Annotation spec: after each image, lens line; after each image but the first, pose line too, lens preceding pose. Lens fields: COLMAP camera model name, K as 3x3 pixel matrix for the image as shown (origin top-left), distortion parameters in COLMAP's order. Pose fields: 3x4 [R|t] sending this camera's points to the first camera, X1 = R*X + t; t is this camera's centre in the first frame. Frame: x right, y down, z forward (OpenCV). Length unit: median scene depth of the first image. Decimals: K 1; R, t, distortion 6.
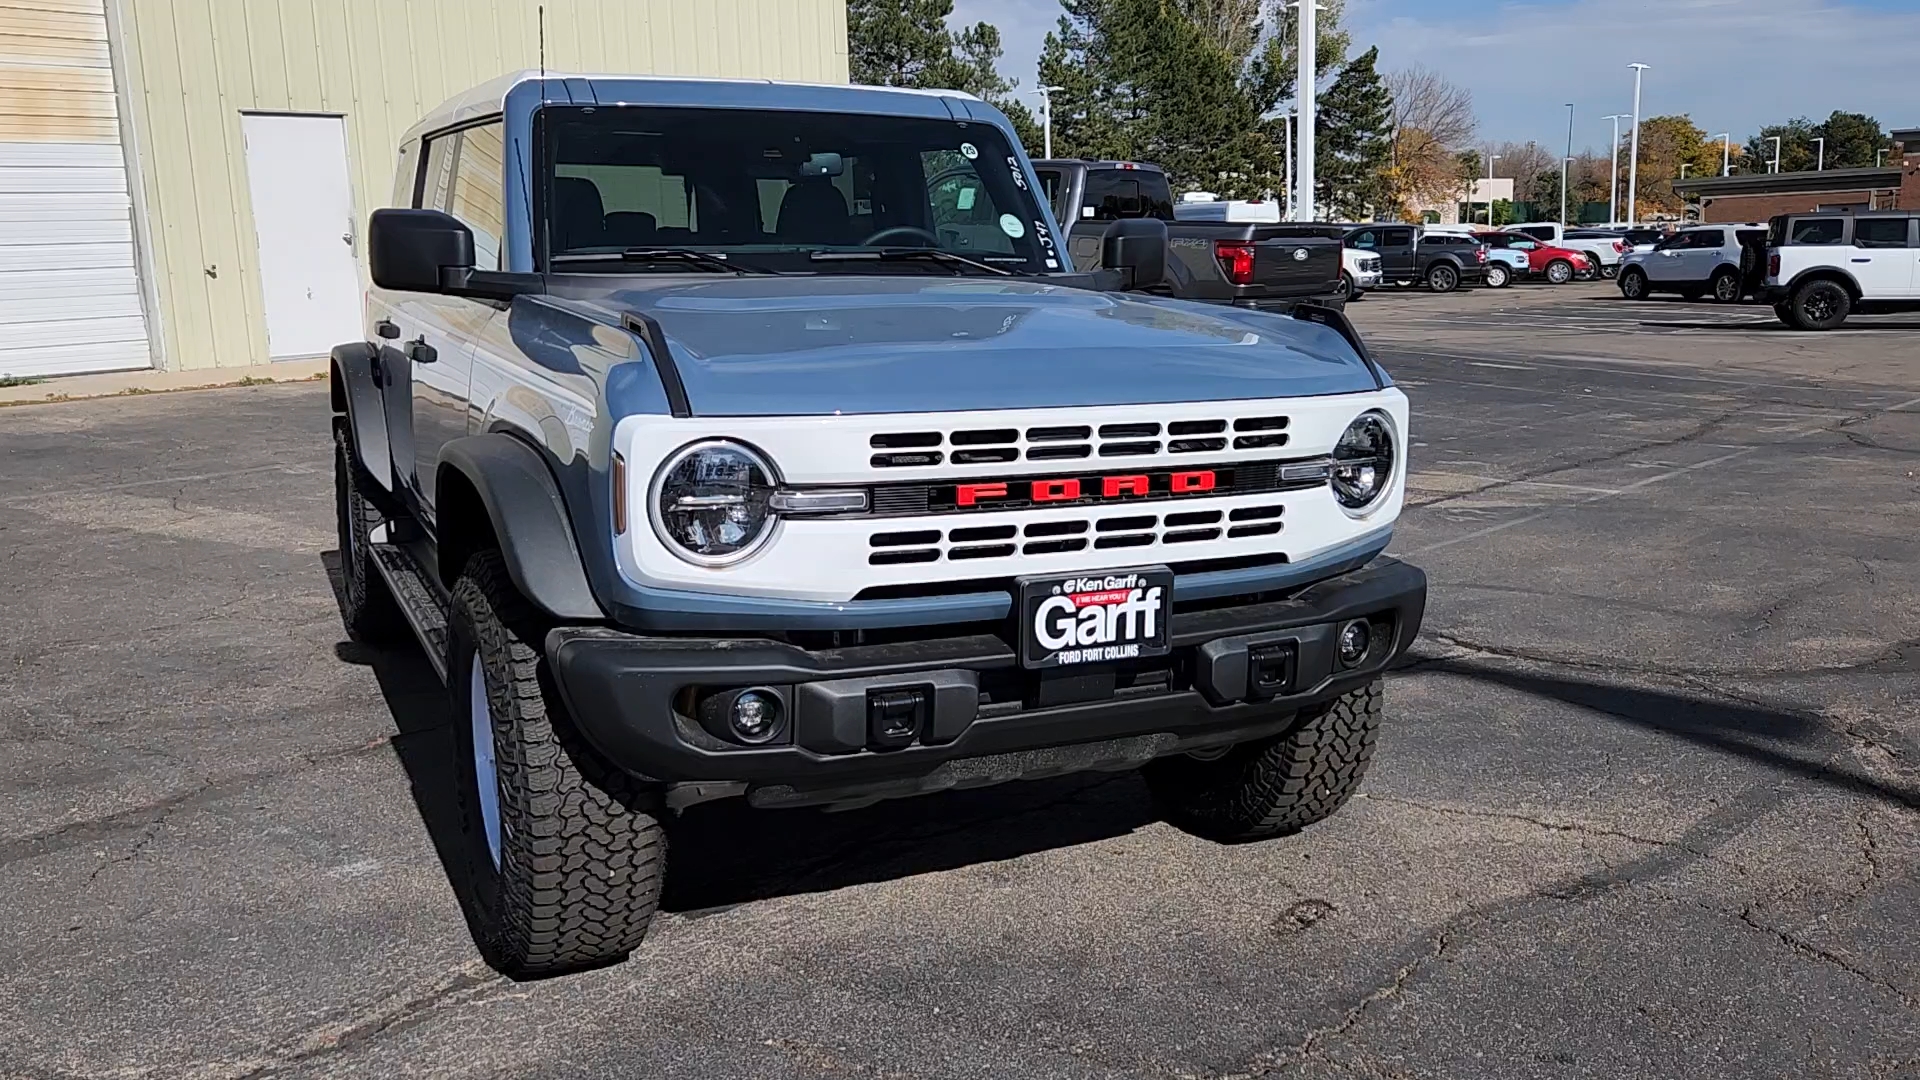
lens RADIAL K [[1635.7, 0, 943.1], [0, 1635.7, 540.9], [0, 0, 1]] dist [0.021892, -0.005154]
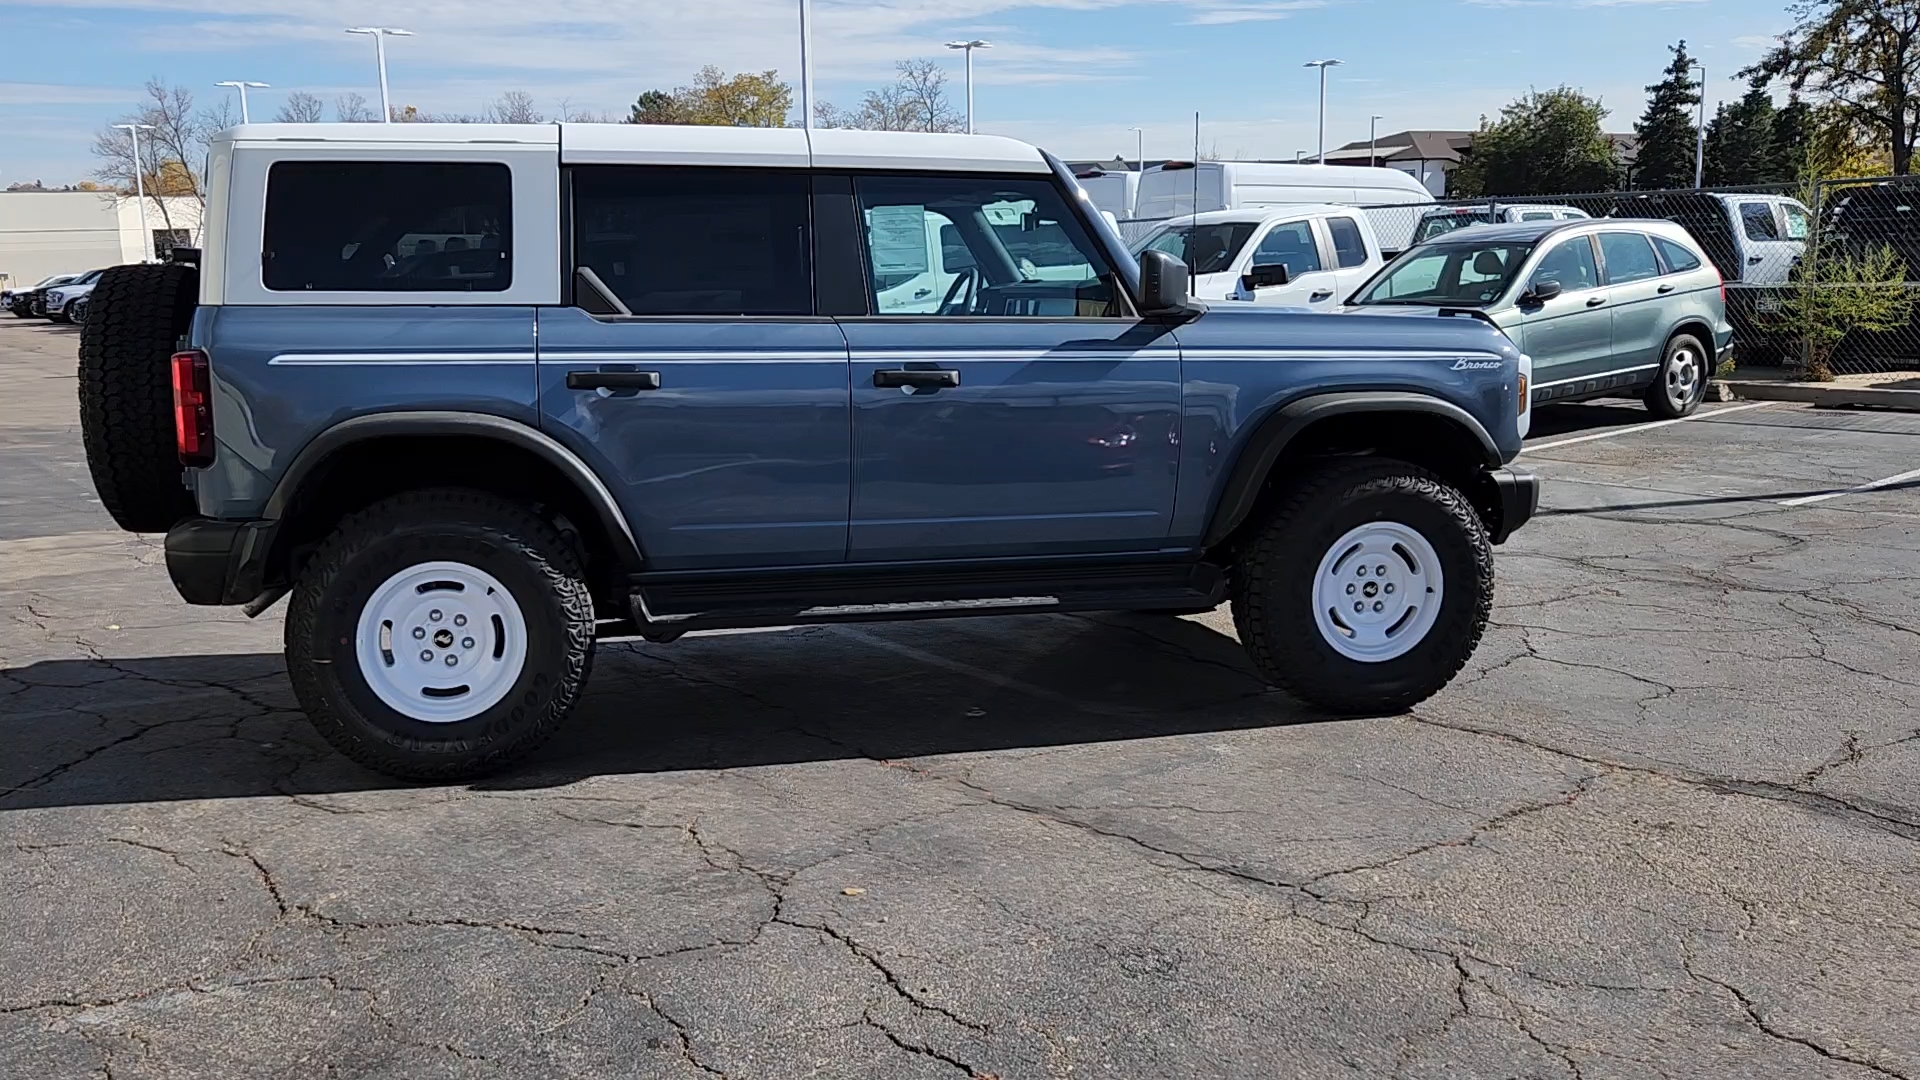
lens RADIAL K [[1632.5, 0, 939.0], [0, 1632.5, 538.6], [0, 0, 1]] dist [0.018443, -0.001311]
pose [[0.192588, -0.153096, 0.969263, -2.081582], [0.190200, 0.974846, 0.116186, -0.202968], [-0.962670, 0.161978, 0.216862, 1.153533]]
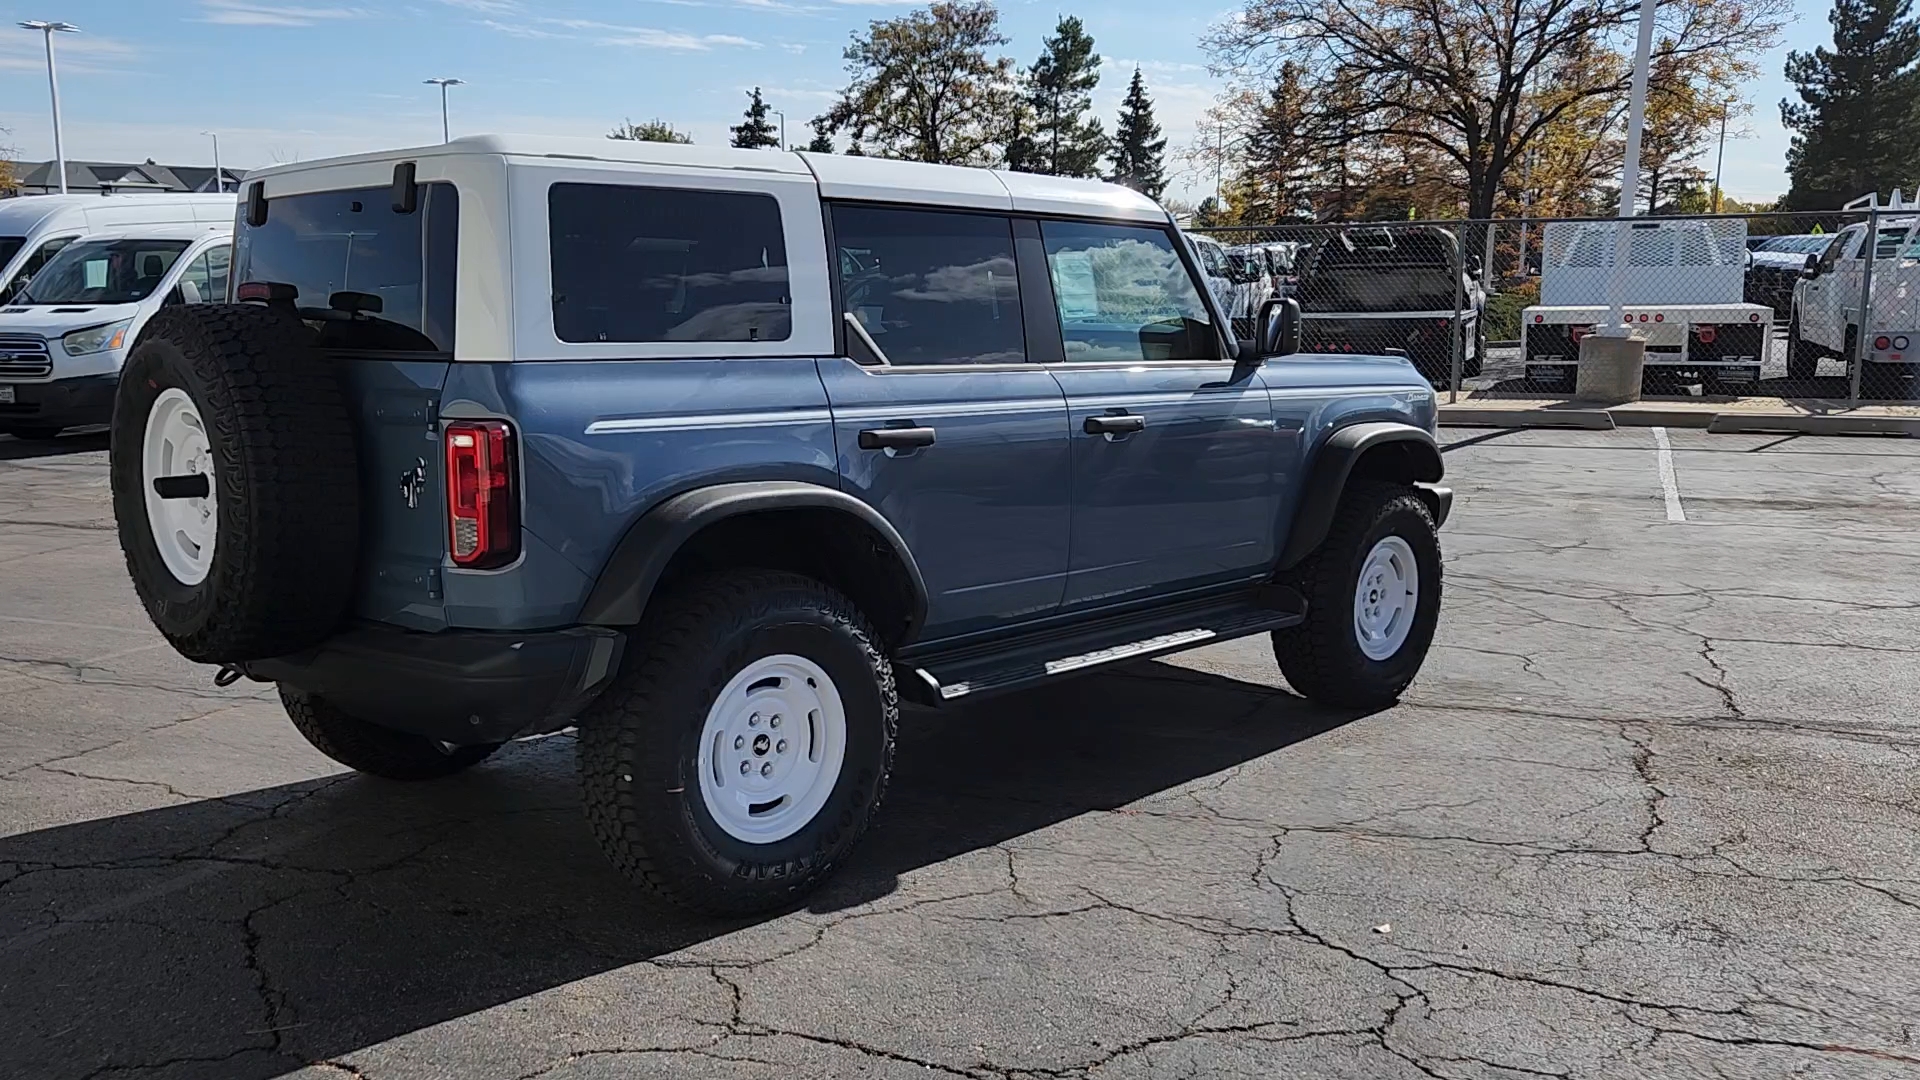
lens RADIAL K [[1632.5, 0, 939.0], [0, 1632.5, 538.6], [0, 0, 1]] dist [0.018443, -0.001311]
pose [[-0.358902, -0.135390, 0.923504, -1.941530], [0.172462, 0.962768, 0.208170, -0.433895], [-0.917304, 0.233982, -0.322190, 2.215544]]
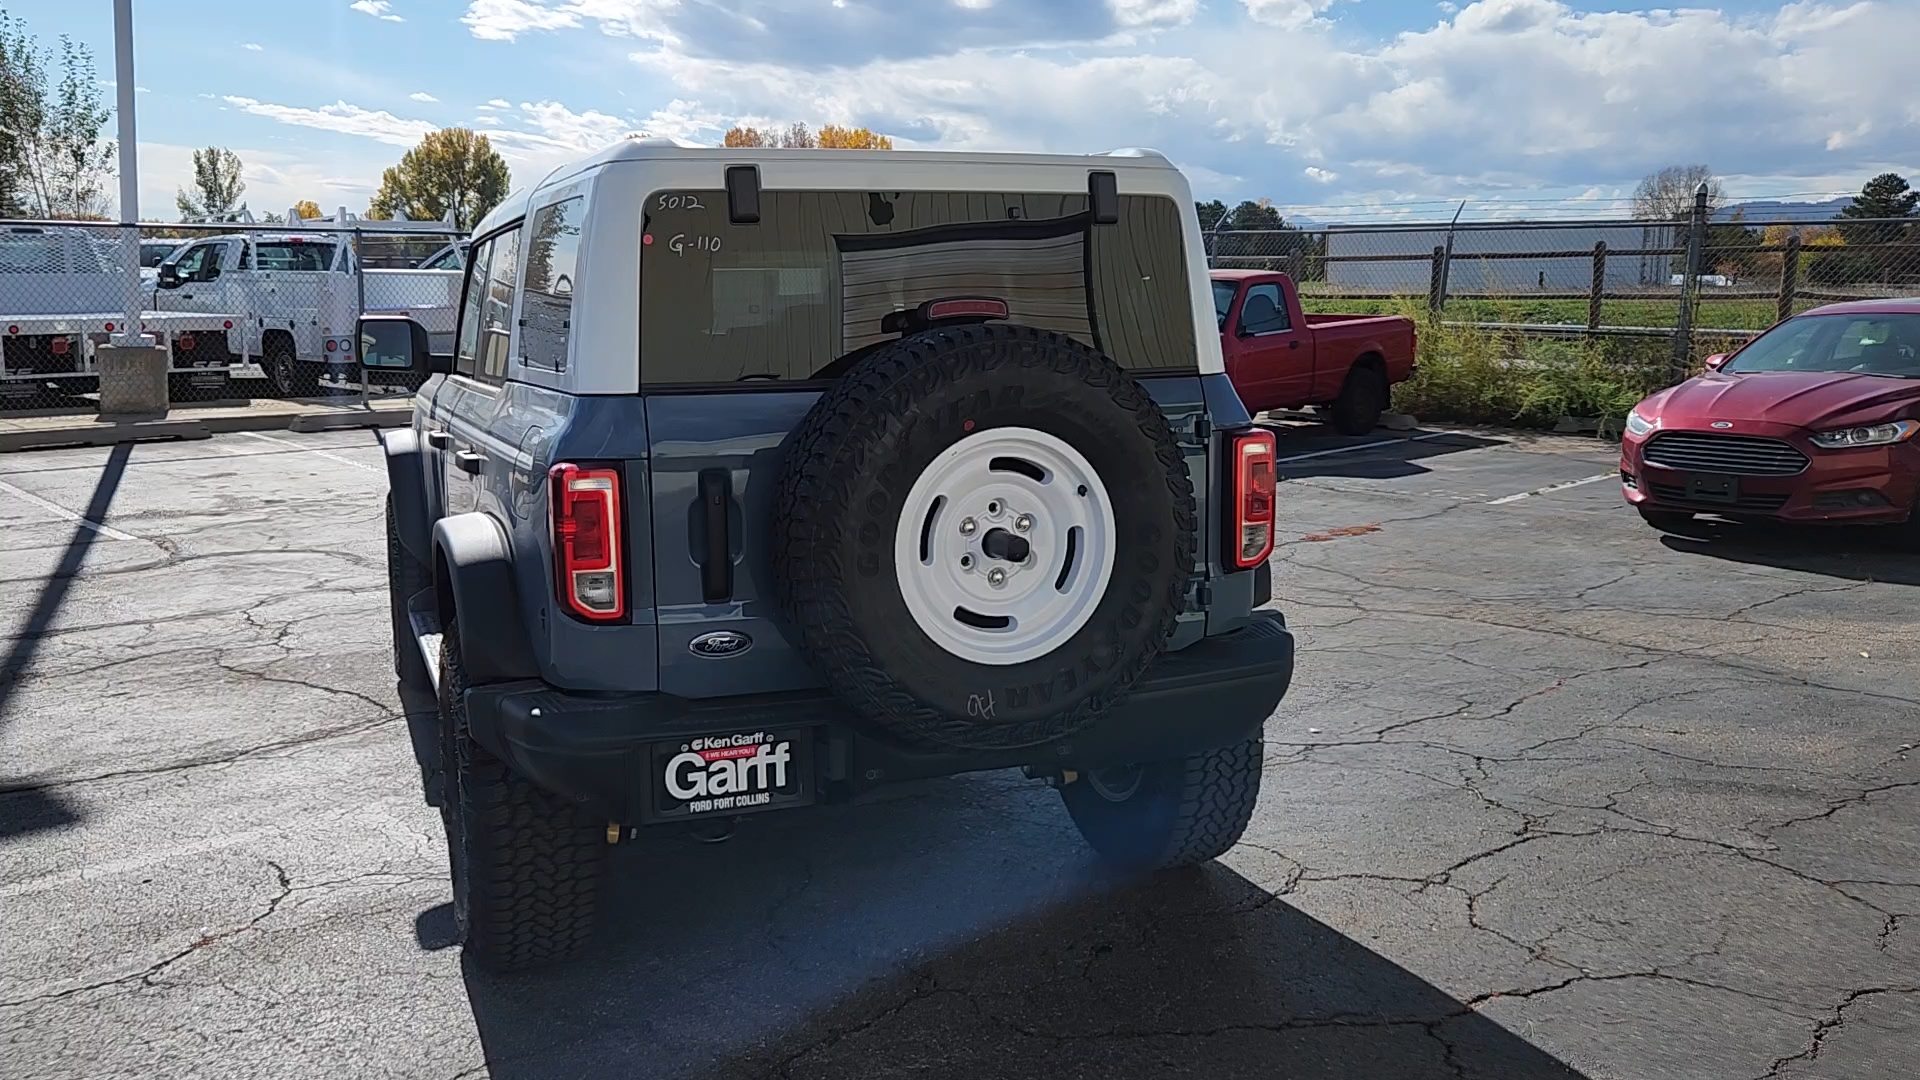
lens RADIAL K [[1632.5, 0, 939.0], [0, 1632.5, 538.6], [0, 0, 1]] dist [0.018443, -0.001311]
pose [[-0.998166, -0.001949, 0.060512, -0.567435], [0.017878, 0.945418, 0.325369, -0.654639], [-0.057843, 0.325854, -0.943649, 3.322938]]
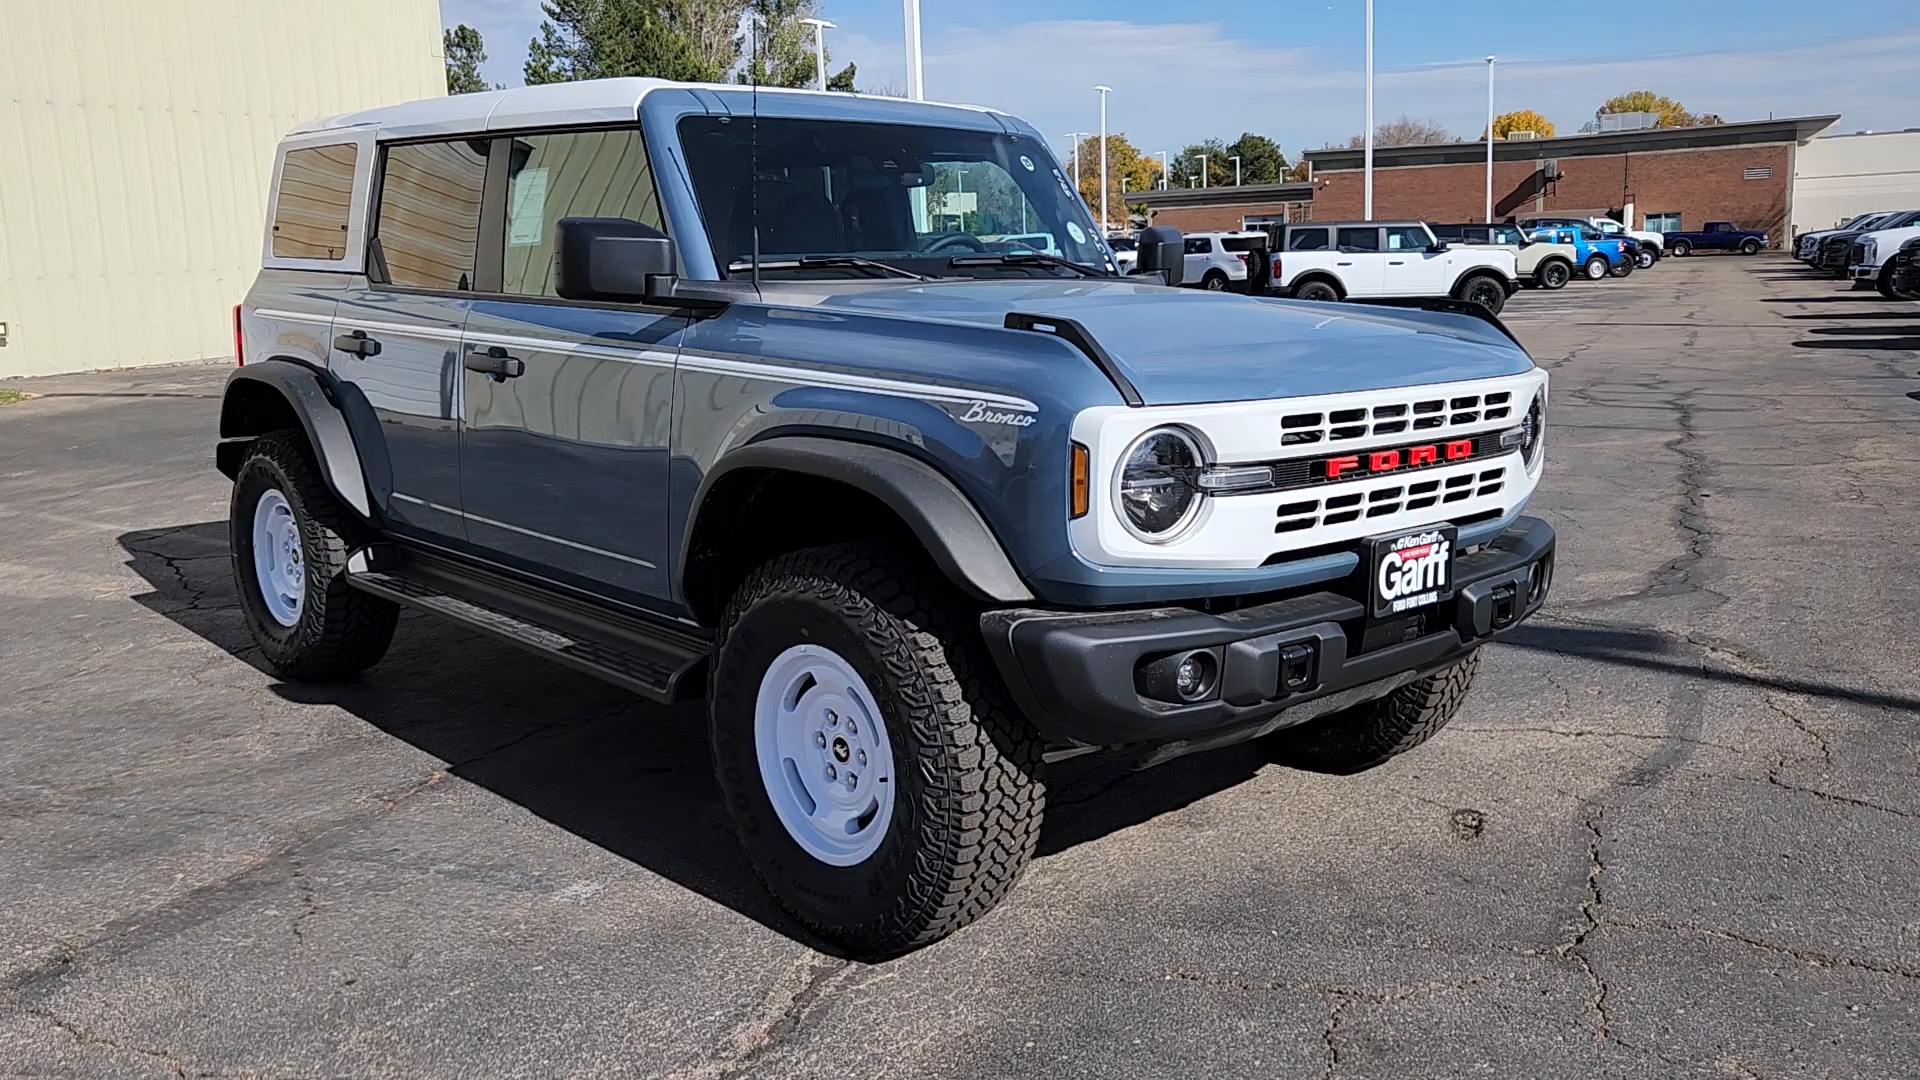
lens RADIAL K [[1632.5, 0, 939.0], [0, 1632.5, 538.6], [0, 0, 1]] dist [0.018443, -0.001311]
pose [[0.951210, -0.060419, 0.302571, -0.552506], [0.062467, 0.998043, 0.002912, 0.000595], [-0.302155, 0.016131, 0.953122, 0.002422]]
